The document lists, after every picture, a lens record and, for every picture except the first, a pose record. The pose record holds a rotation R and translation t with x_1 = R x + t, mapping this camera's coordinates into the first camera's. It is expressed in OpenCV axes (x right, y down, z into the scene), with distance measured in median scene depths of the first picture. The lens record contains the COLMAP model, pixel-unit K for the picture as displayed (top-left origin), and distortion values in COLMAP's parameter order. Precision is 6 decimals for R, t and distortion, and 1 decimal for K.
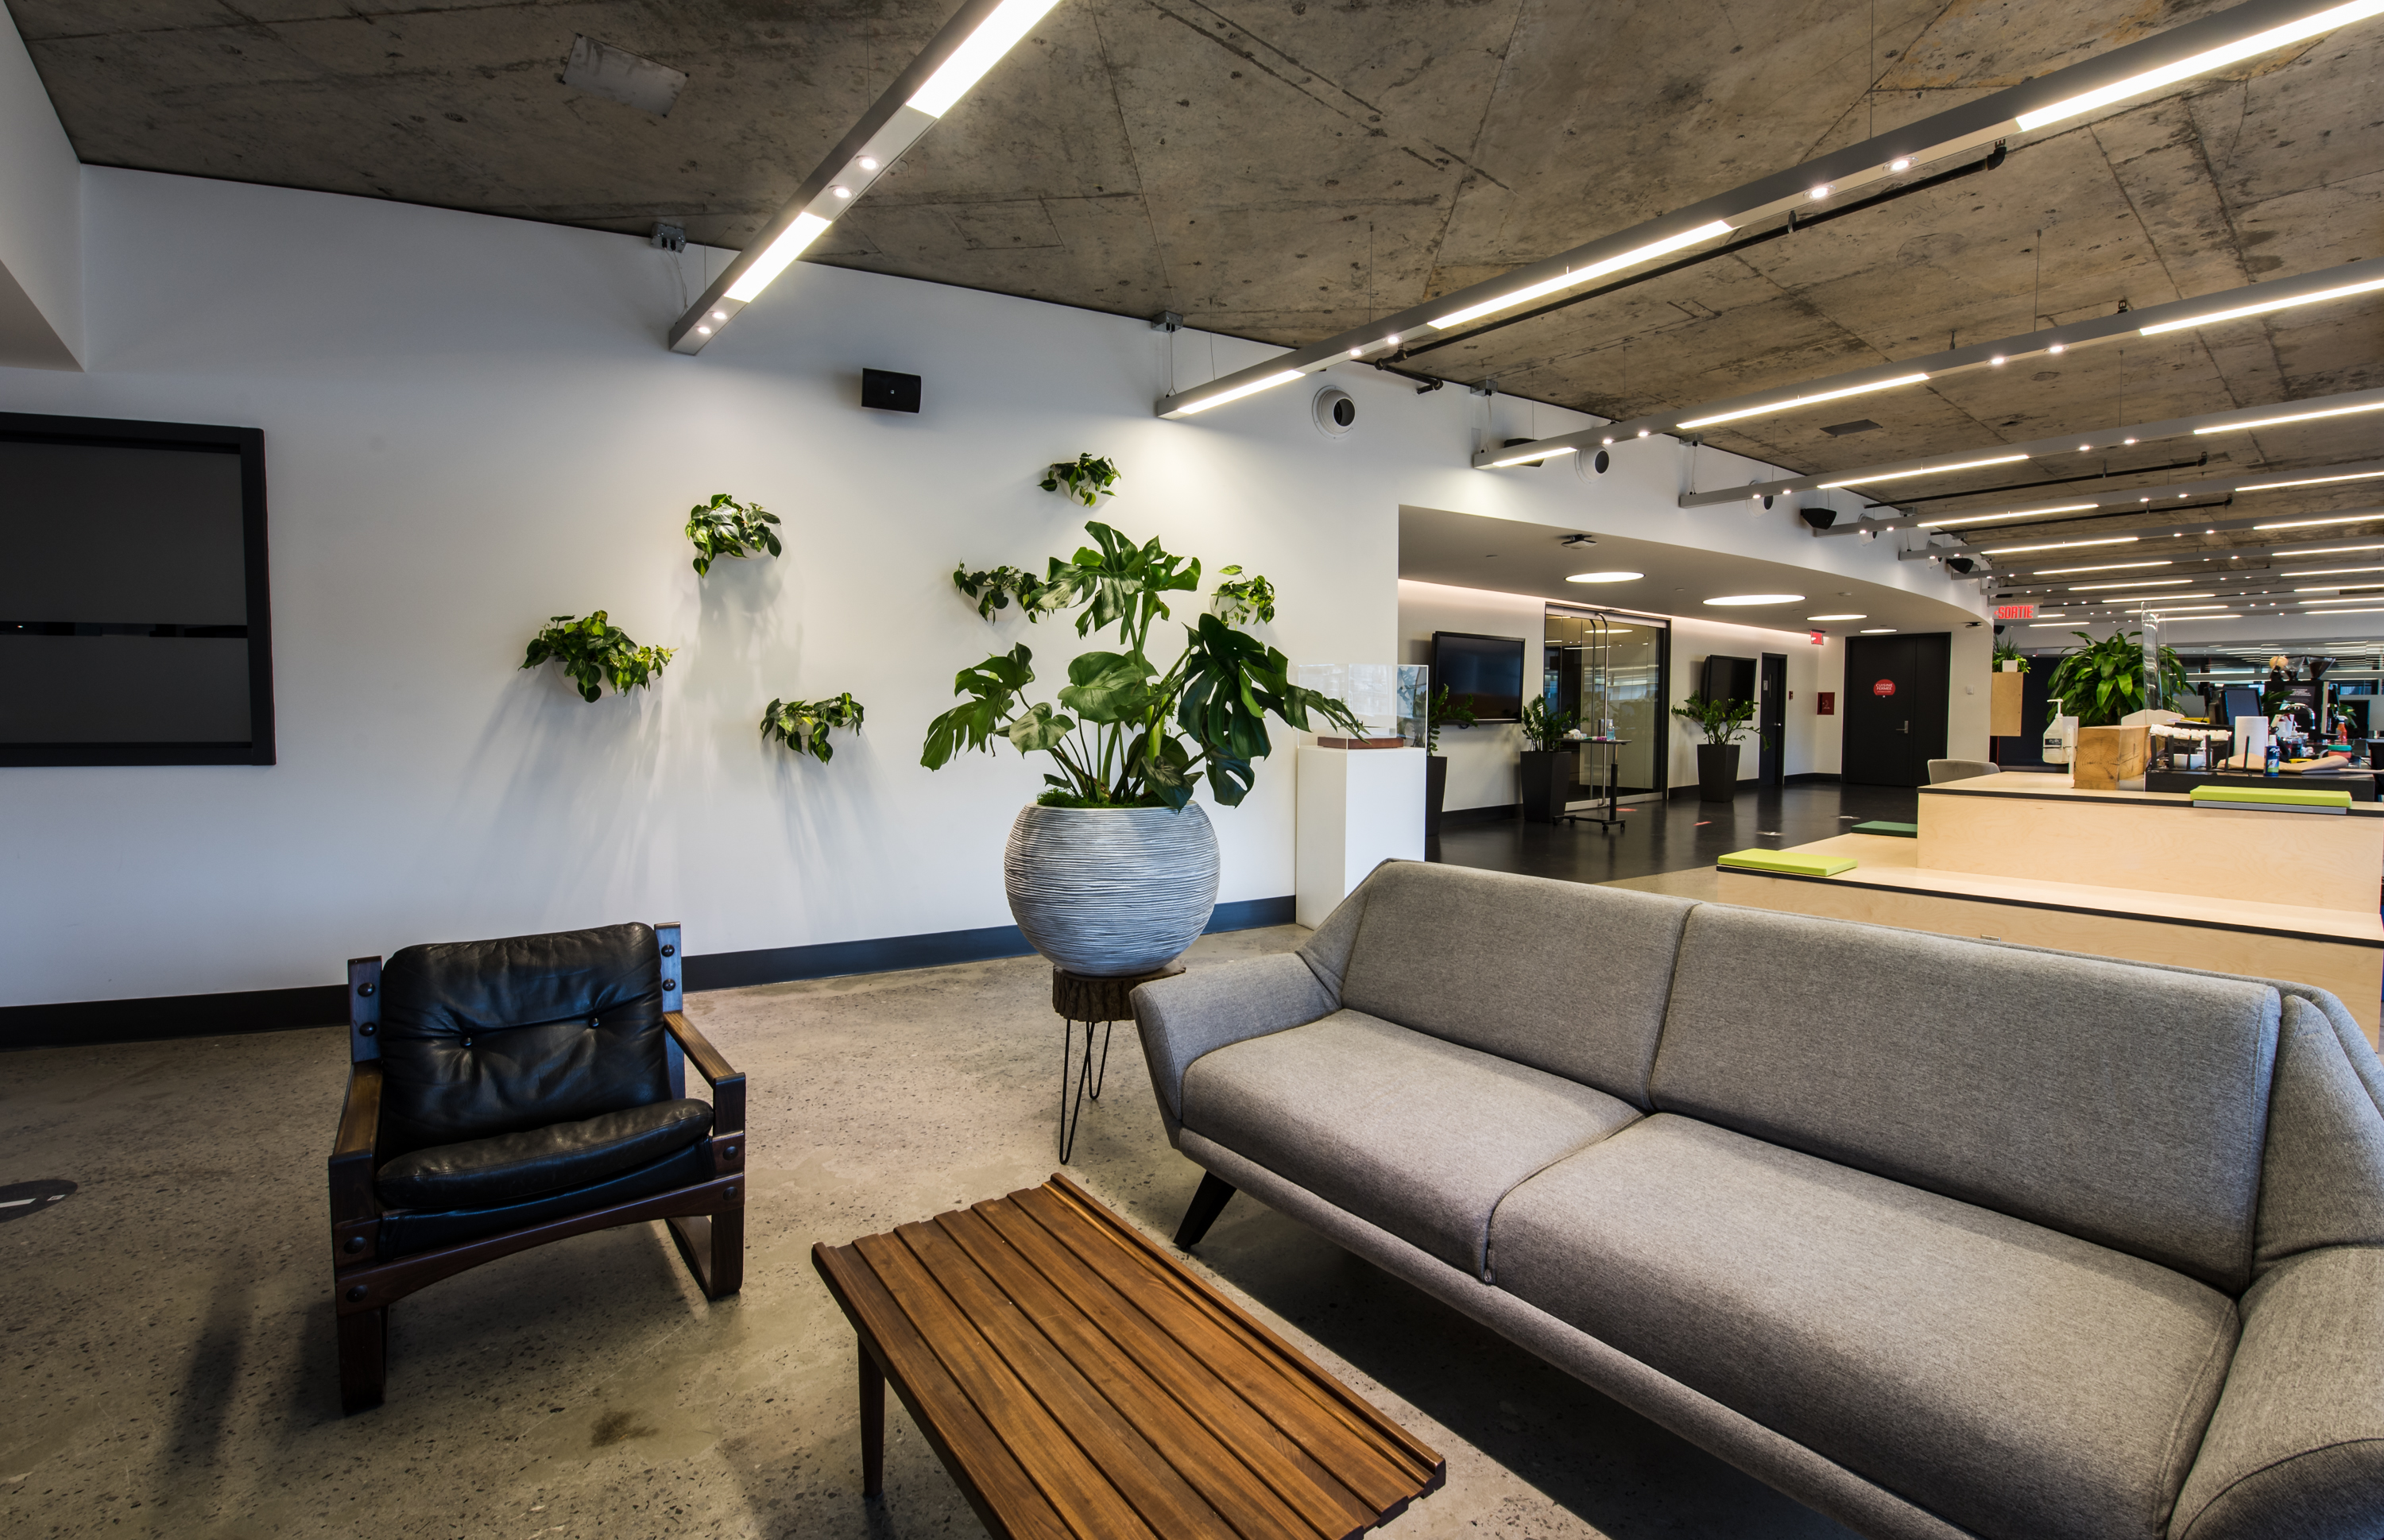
lens RADIAL K [[1015.9, 0, 1227.1], [0, 1015.9, 765.3], [0, 0, 1]] dist [-0.009980, -0.001411]
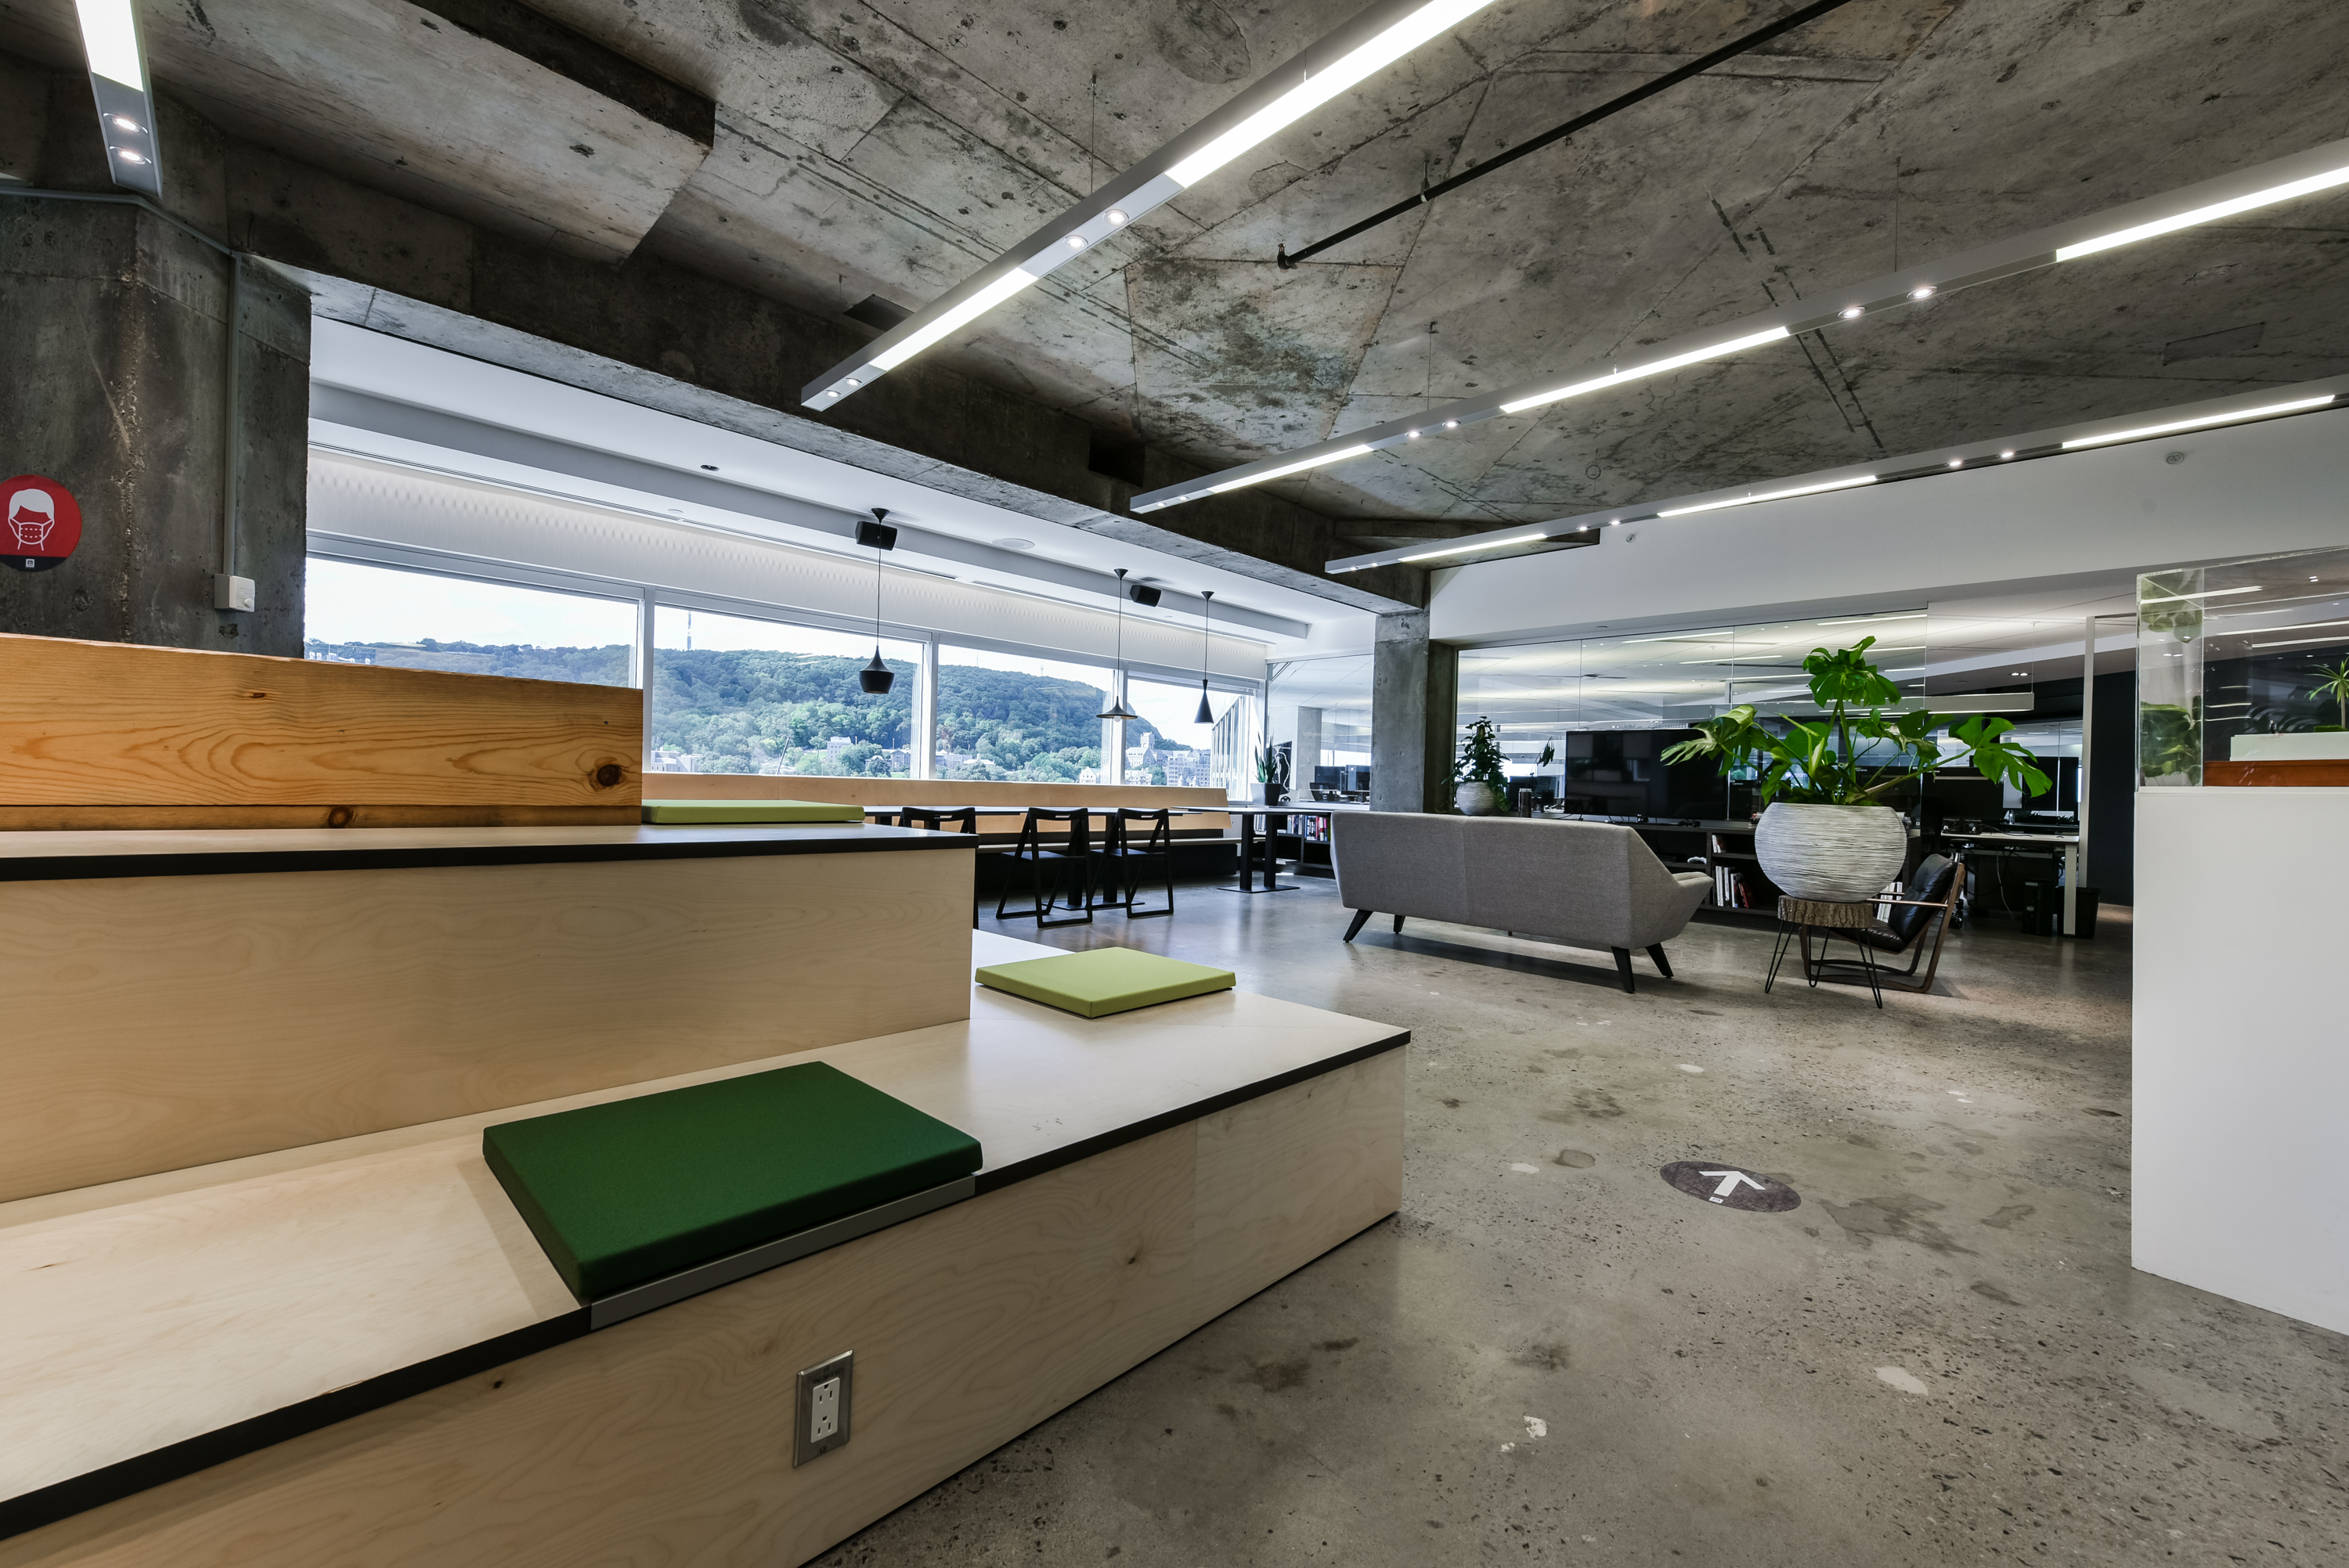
lens RADIAL K [[916.7, 0, 1175.3], [0, 916.7, 778.7], [0, 0, 1]] dist [0.003909, 0.000183]
pose [[-0.996838, -0.032152, -0.072666, 0.487858], [-0.034731, 0.998800, 0.034516, -0.011577], [0.071469, 0.036930, -0.996759, 1.078924]]
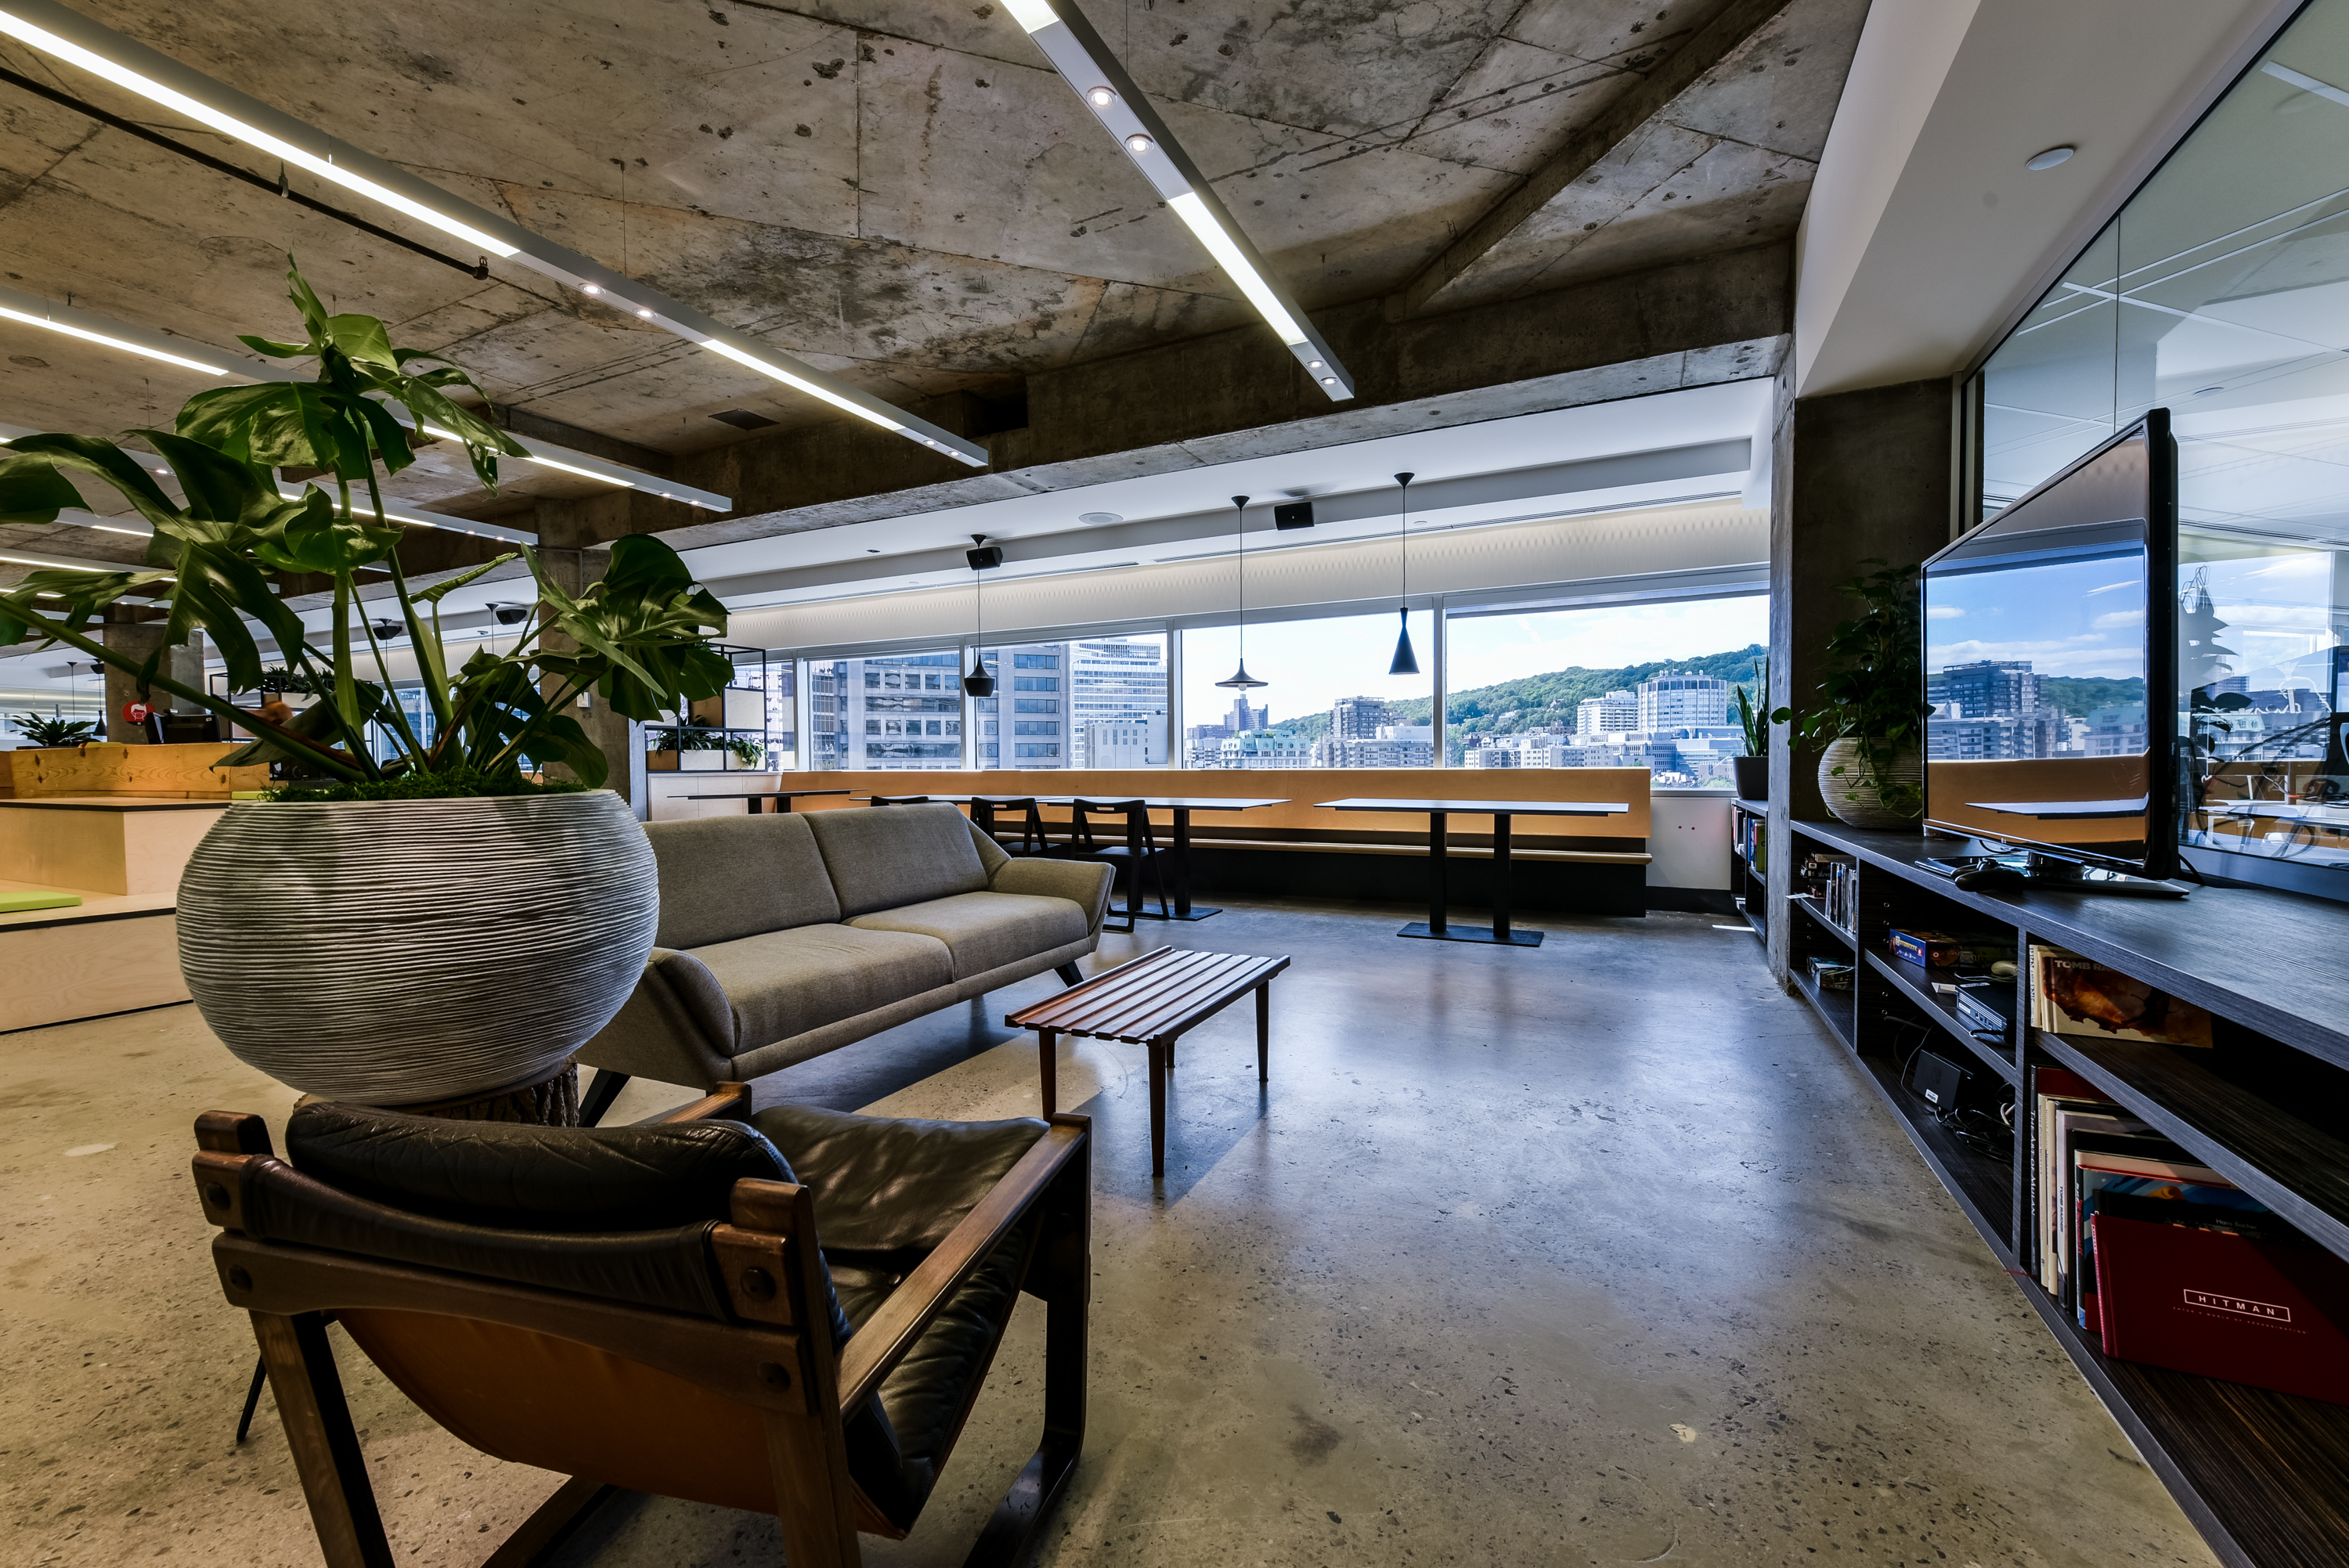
lens RADIAL K [[916.7, 0, 1181.1], [0, 916.7, 776.5], [0, 0, 1]] dist [0.003909, 0.000183]
pose [[-0.397513, -0.010253, 0.917539, -0.327746], [0.046722, 0.998414, 0.031399, 0.013484], [-0.916406, 0.055351, -0.396403, 0.353697]]
